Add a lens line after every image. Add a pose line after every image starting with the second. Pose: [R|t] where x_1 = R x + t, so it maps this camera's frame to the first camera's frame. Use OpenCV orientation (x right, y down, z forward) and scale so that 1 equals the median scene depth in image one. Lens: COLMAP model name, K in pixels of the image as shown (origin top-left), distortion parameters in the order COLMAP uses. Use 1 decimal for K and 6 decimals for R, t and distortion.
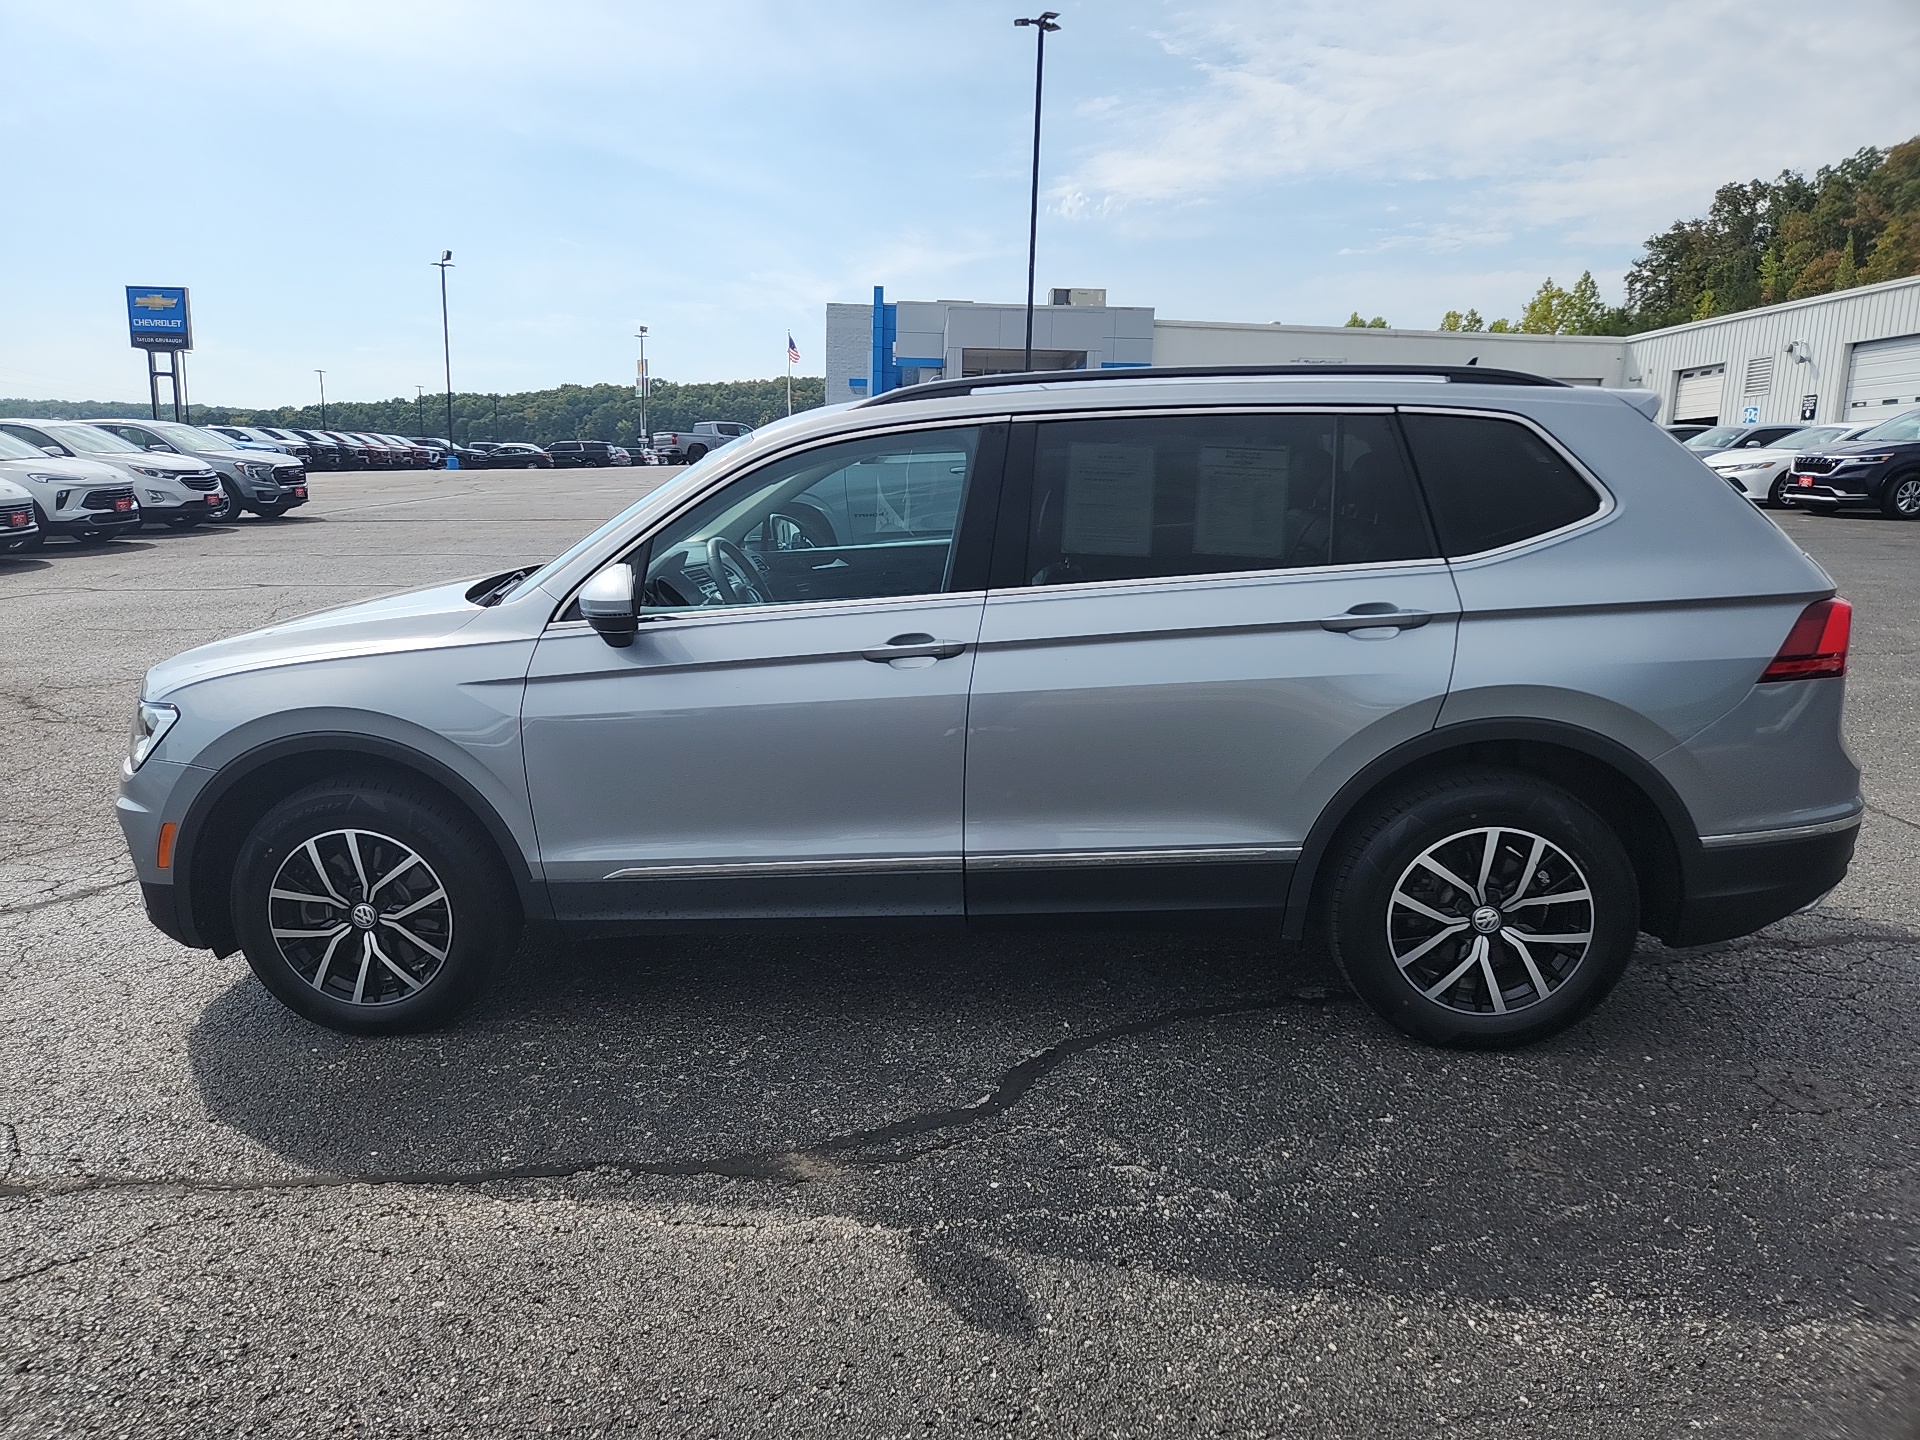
lens RADIAL K [[1279.9, 0, 928.3], [0, 1279.9, 712.9], [0, 0, 1]] dist [0.073166, -0.062140]
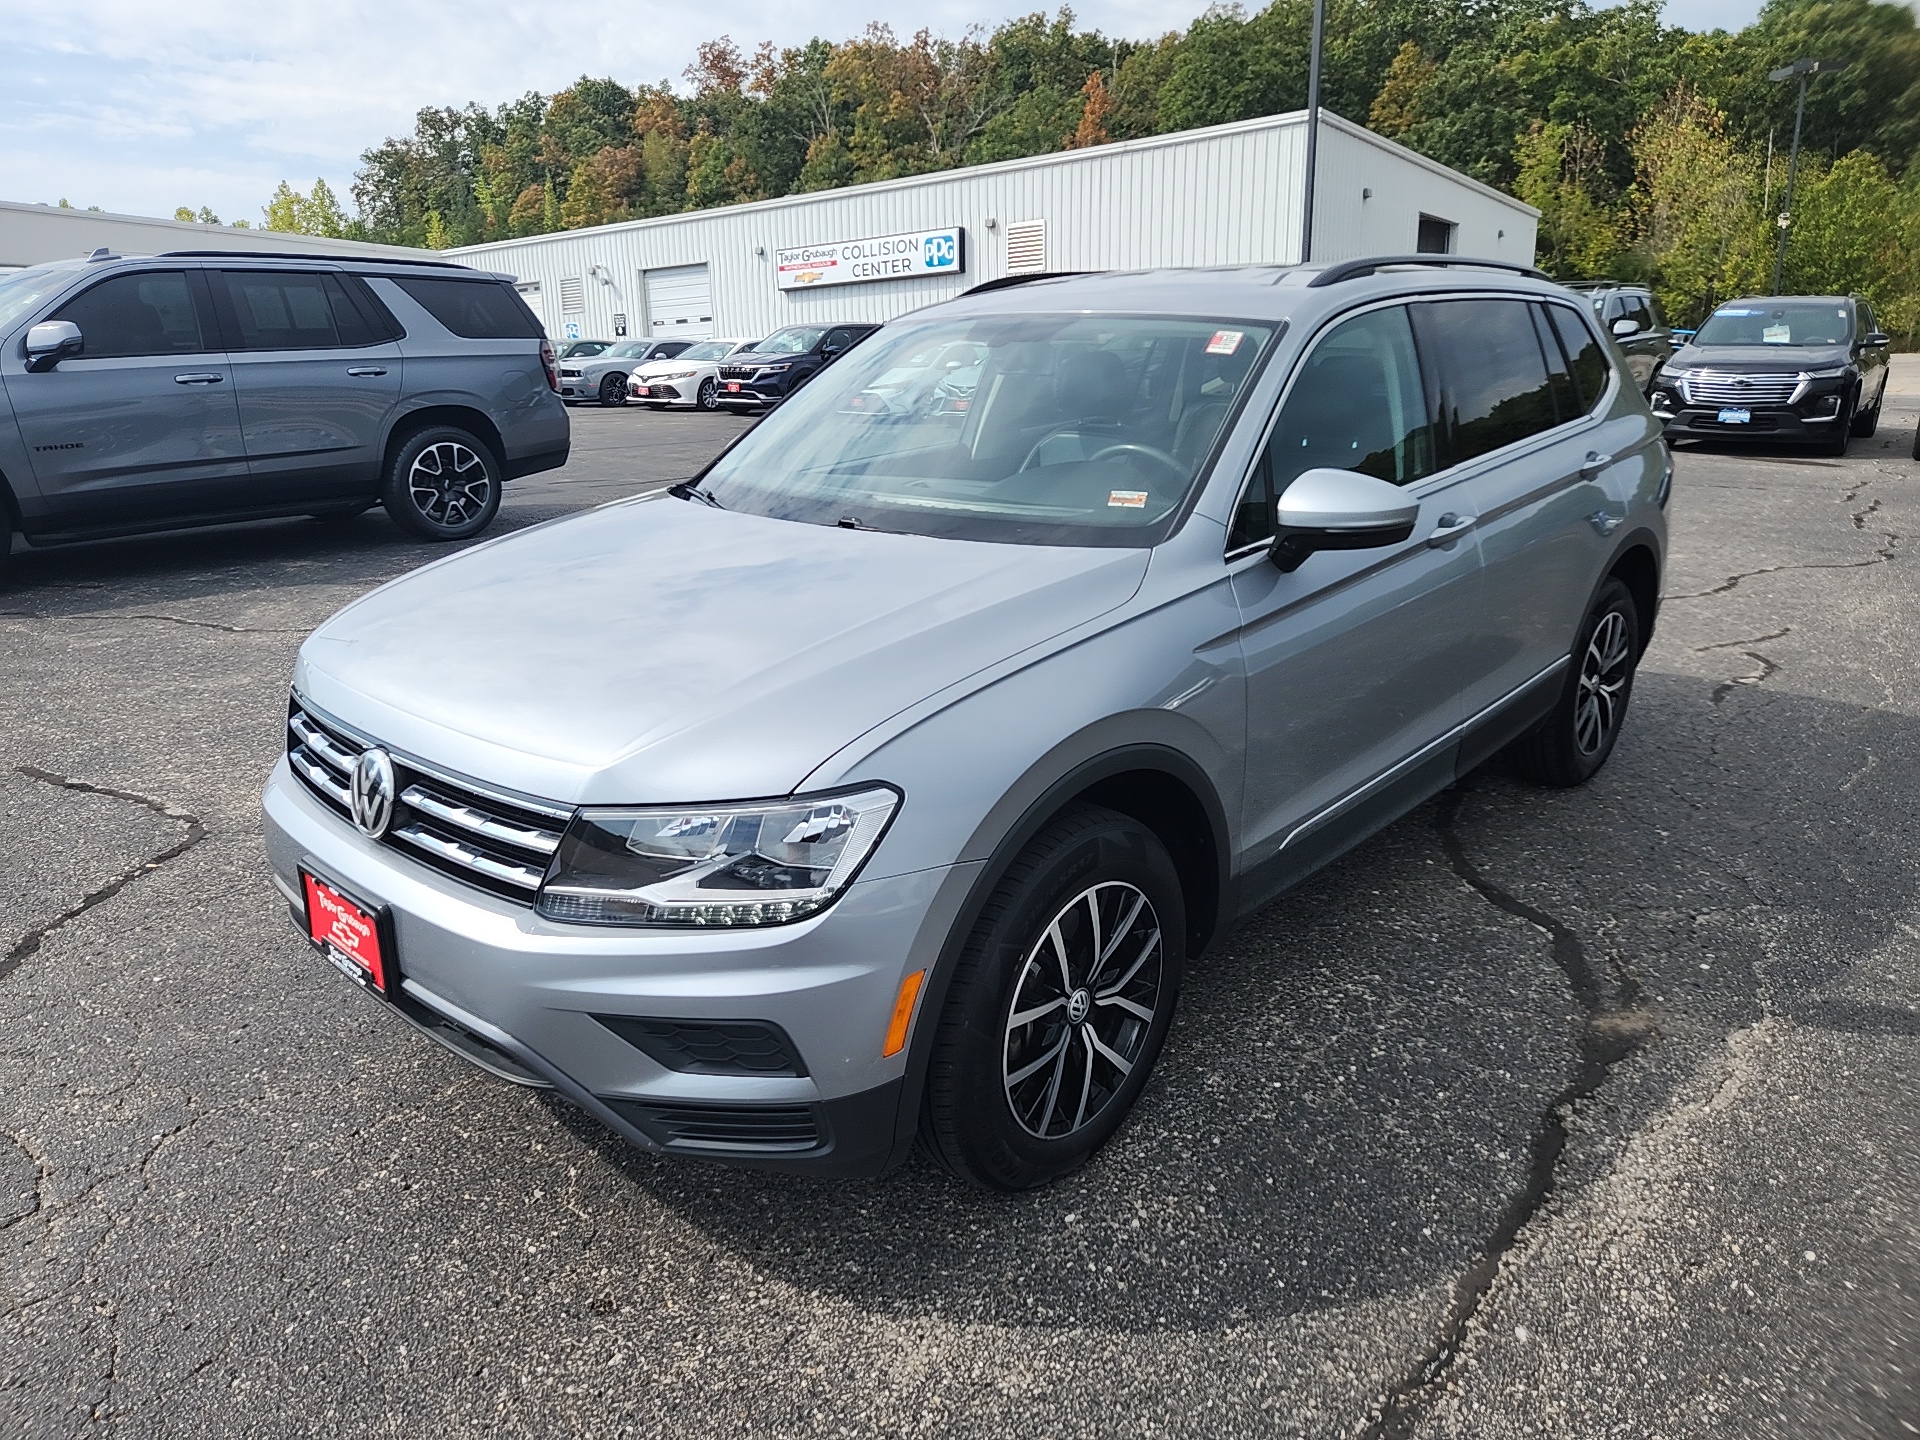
lens RADIAL K [[1276.3, 0, 922.1], [0, 1276.3, 716.4], [0, 0, 1]] dist [0.075025, -0.068494]
pose [[0.631499, -0.213105, 0.745517, -0.316900], [0.163333, 0.976476, 0.140772, -0.035360], [-0.757979, 0.032871, 0.651450, 0.197208]]
